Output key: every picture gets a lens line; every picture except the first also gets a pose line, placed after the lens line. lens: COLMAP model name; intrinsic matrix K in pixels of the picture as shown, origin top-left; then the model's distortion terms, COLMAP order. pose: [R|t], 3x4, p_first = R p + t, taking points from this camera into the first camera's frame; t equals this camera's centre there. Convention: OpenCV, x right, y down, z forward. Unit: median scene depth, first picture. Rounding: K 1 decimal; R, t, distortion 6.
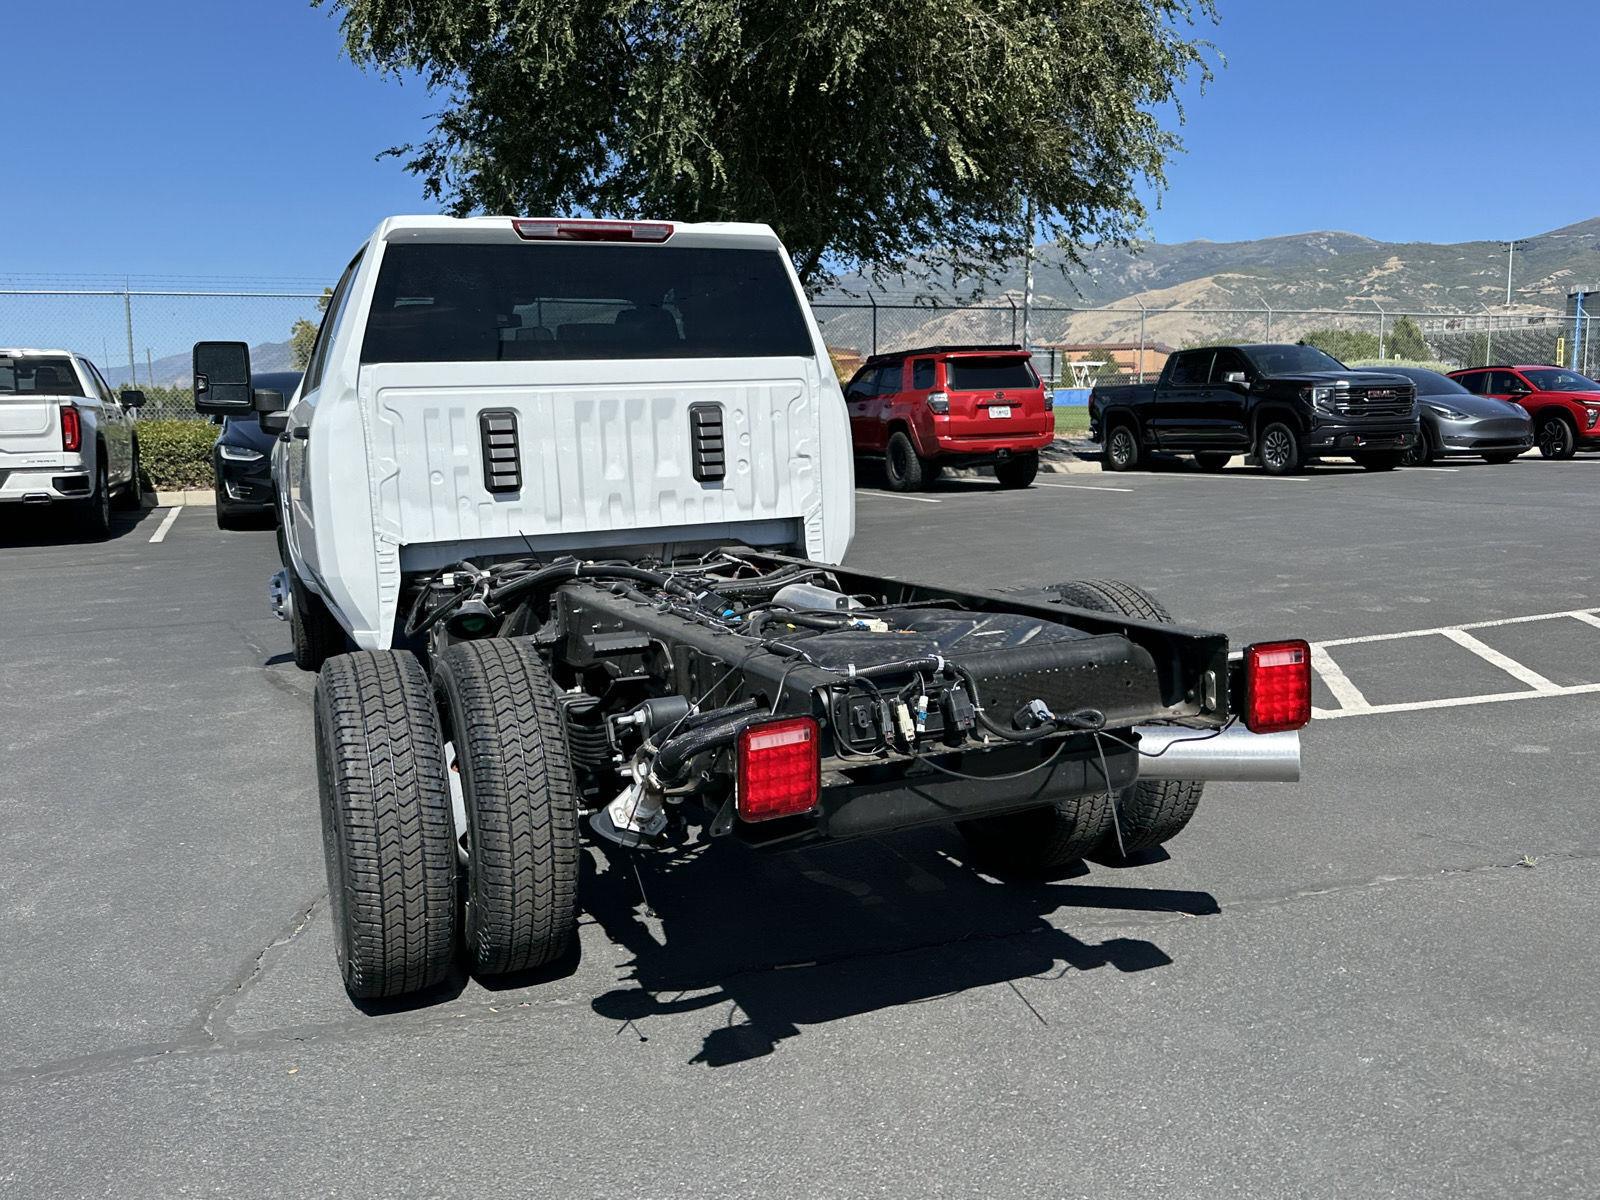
lens RADIAL K [[1375.8, 0, 800.7], [0, 1375.8, 605.4], [0, 0, 1]] dist [0.153403, -0.297507]
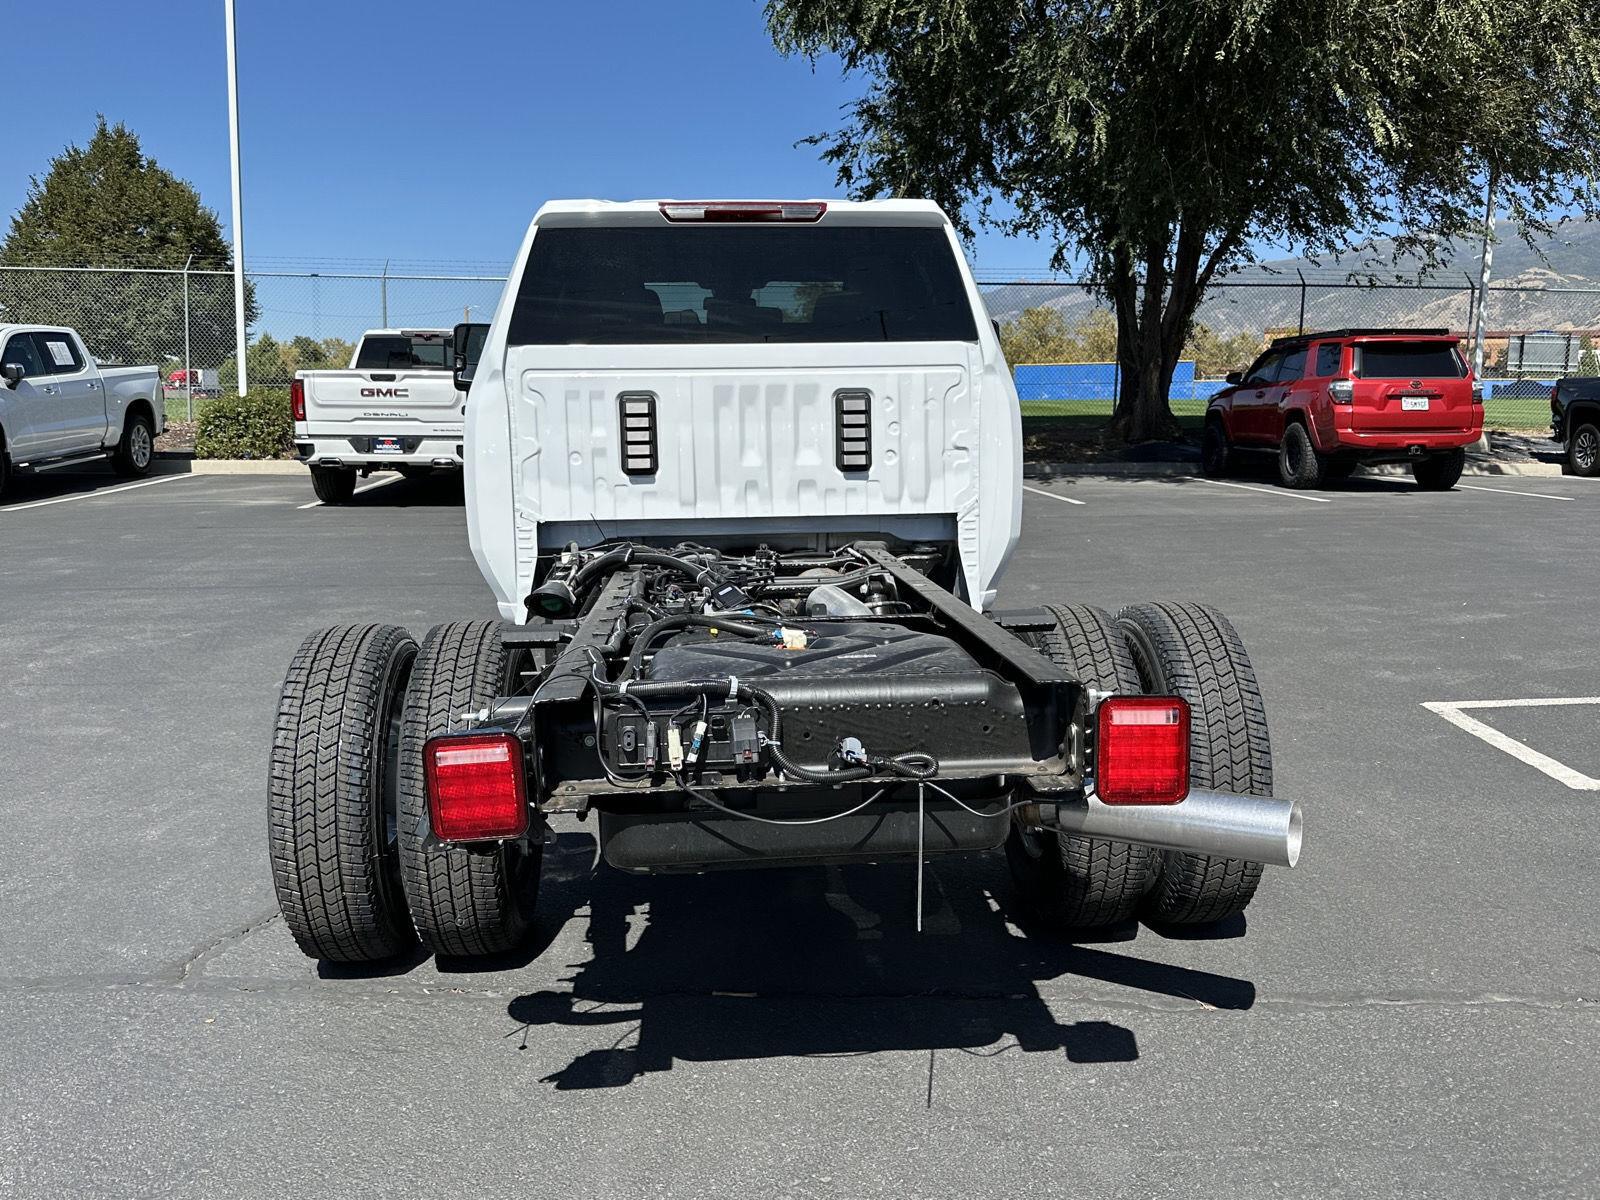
lens RADIAL K [[1374.8, 0, 800.0], [0, 1374.8, 600.0], [0, 0, 1]] dist [0.159986, -0.305025]
pose [[0.947764, 0.068480, -0.311535, 0.204185], [-0.065998, 0.997648, 0.018518, -0.016501], [0.312071, 0.003010, 0.950054, 0.081384]]
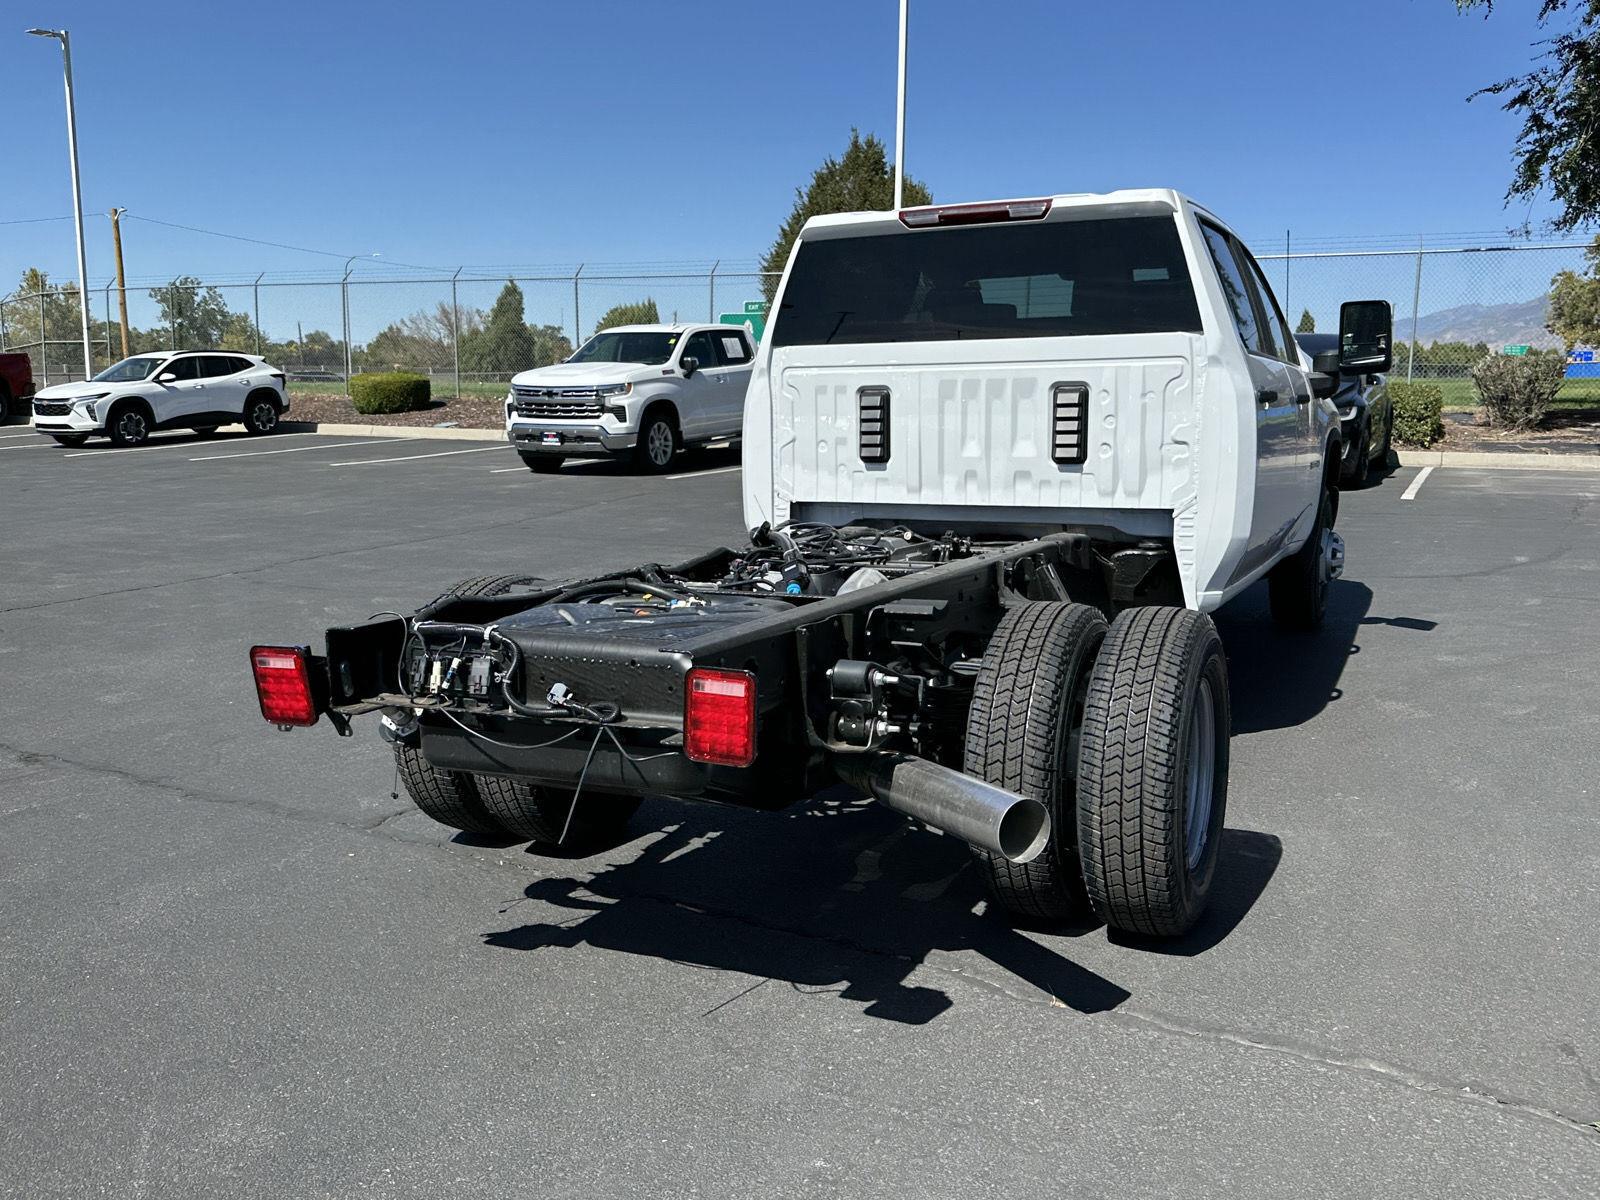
lens RADIAL K [[1374.8, 0, 800.0], [0, 1374.8, 600.0], [0, 0, 1]] dist [0.159986, -0.305025]
pose [[0.668045, 0.138264, -0.731163, 0.537025], [-0.116928, 0.989884, 0.080354, -0.051890], [0.734877, 0.031814, 0.677454, 0.206655]]
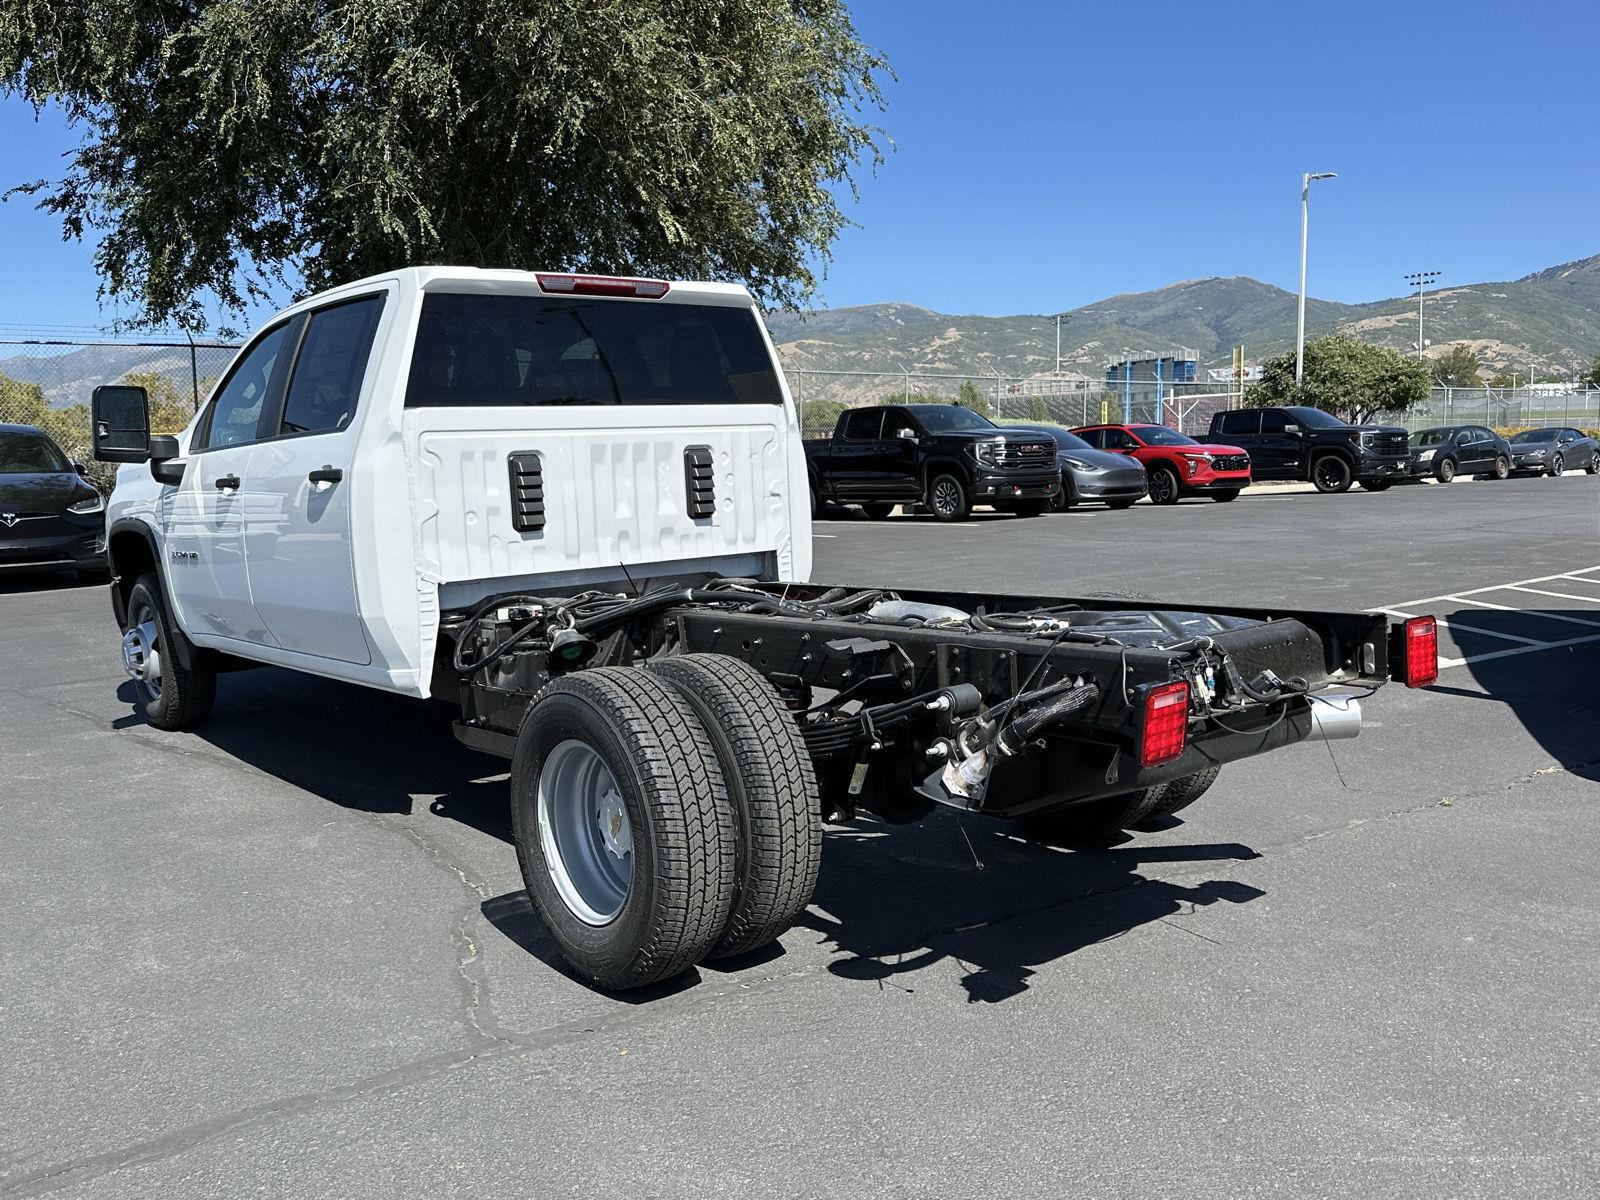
lens RADIAL K [[1374.8, 0, 800.0], [0, 1374.8, 600.0], [0, 0, 1]] dist [0.159986, -0.305025]
pose [[0.960126, -0.031738, 0.277762, -0.295065], [0.043822, 0.998339, -0.037402, 0.017191], [-0.276113, 0.048083, 0.959922, -0.050624]]
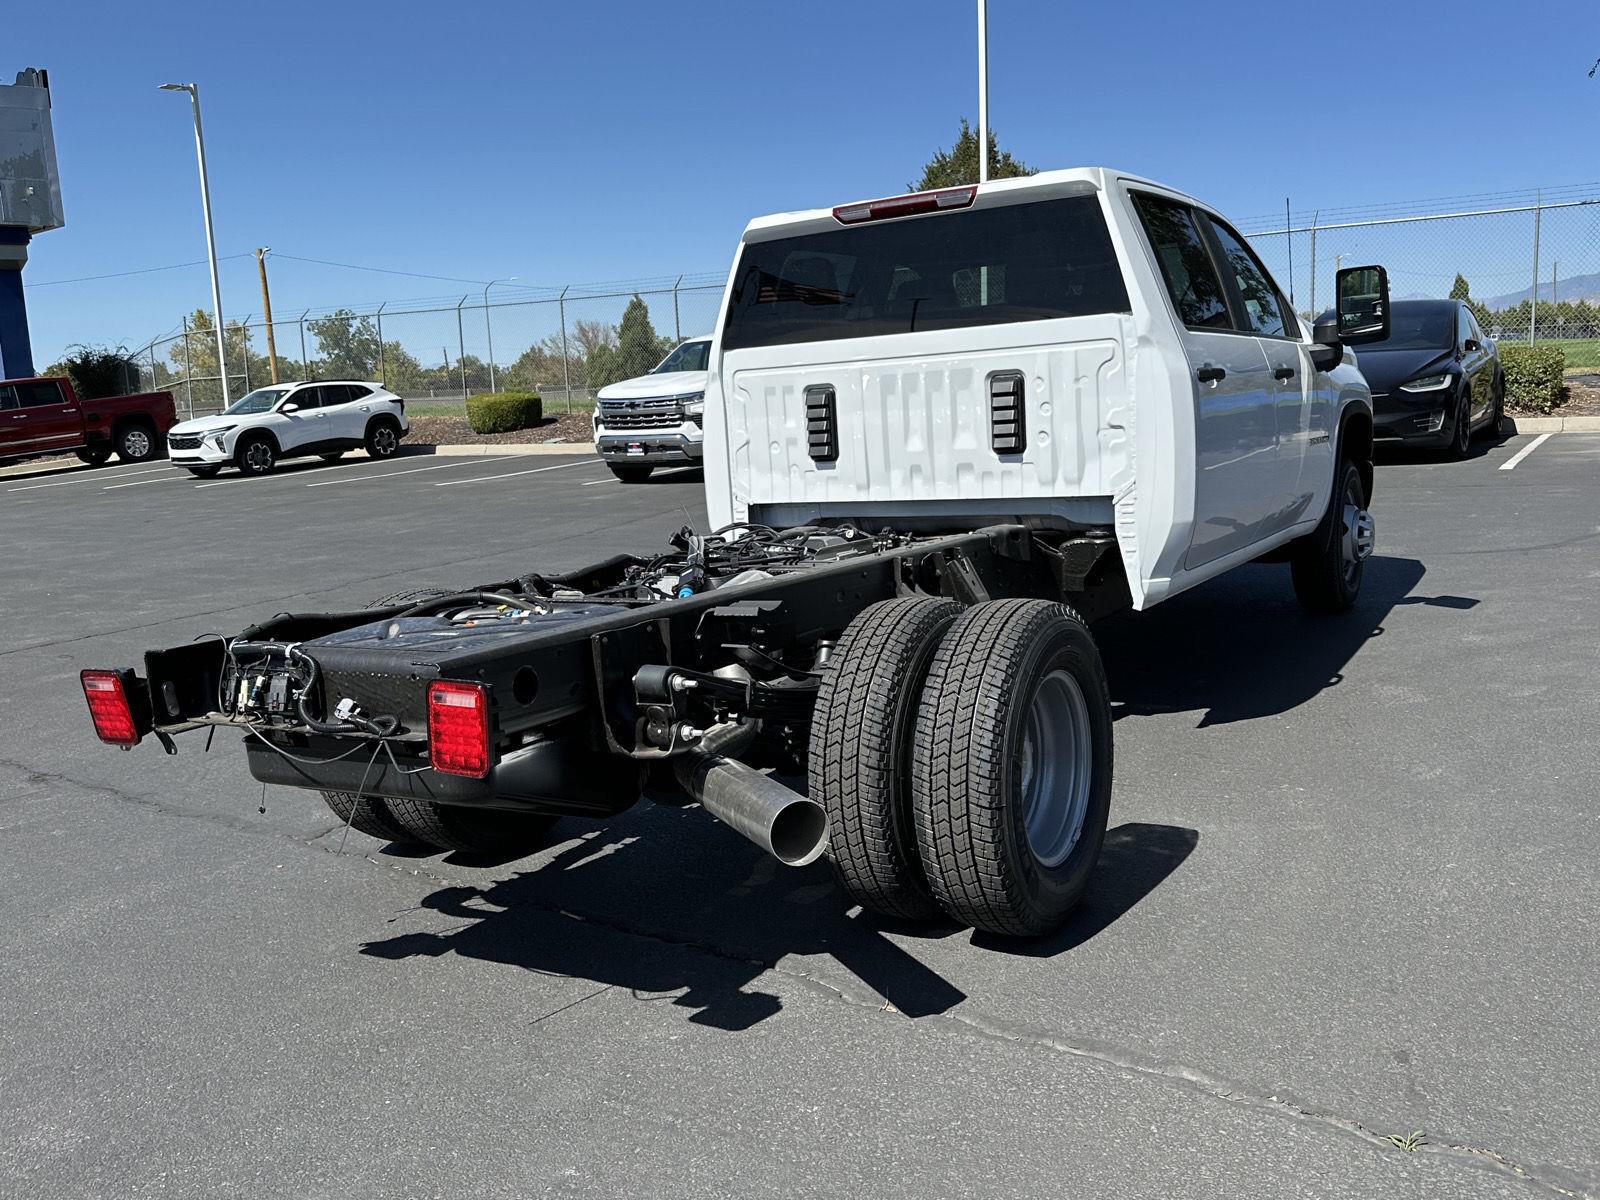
lens RADIAL K [[1371.2, 0, 790.8], [0, 1371.2, 595.3], [0, 0, 1]] dist [0.171646, -0.314072]
pose [[0.589253, 0.113019, -0.800005, 0.622193], [-0.071506, 0.993577, 0.087697, -0.066446], [0.804778, 0.005529, 0.593550, 0.317959]]
